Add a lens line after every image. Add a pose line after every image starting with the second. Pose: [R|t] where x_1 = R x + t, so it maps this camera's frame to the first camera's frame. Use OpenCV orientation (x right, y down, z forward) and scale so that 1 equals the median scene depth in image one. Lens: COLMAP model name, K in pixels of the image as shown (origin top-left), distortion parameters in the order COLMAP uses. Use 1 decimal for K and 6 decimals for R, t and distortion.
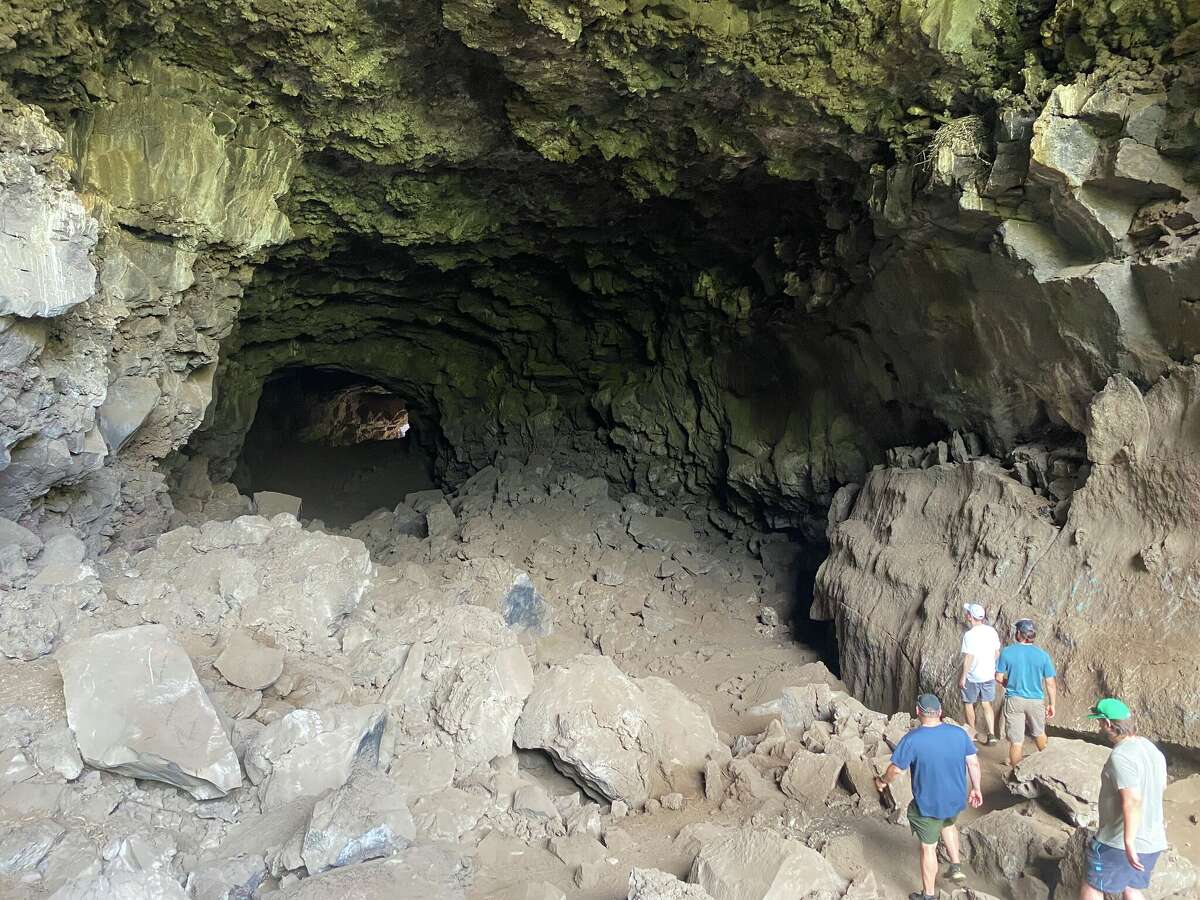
lens RADIAL K [[968.1, 0, 600.0], [0, 968.1, 450.0], [0, 0, 1]] dist [0.065745, -0.152267]
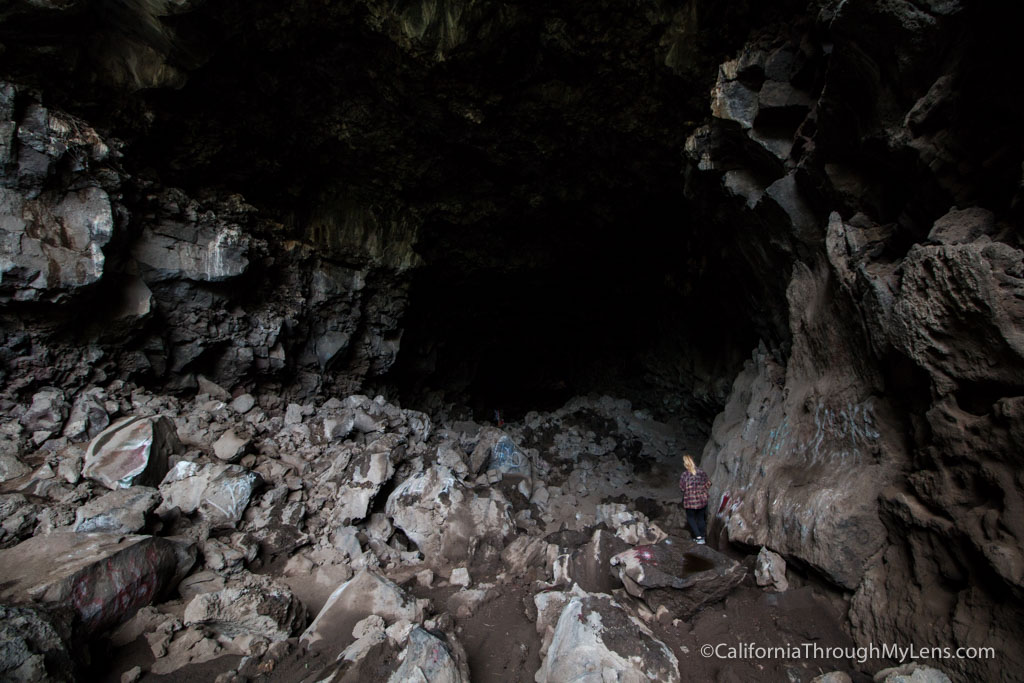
lens RADIAL K [[497.0, 0, 512.0], [0, 497.0, 341.5], [0, 0, 1]] dist [-0.059518, -0.000223]
pose [[0.920912, -0.033999, -0.388286, 0.298322], [-0.016921, 0.991762, -0.126974, 0.078873], [0.389404, 0.123502, 0.912750, 0.198302]]
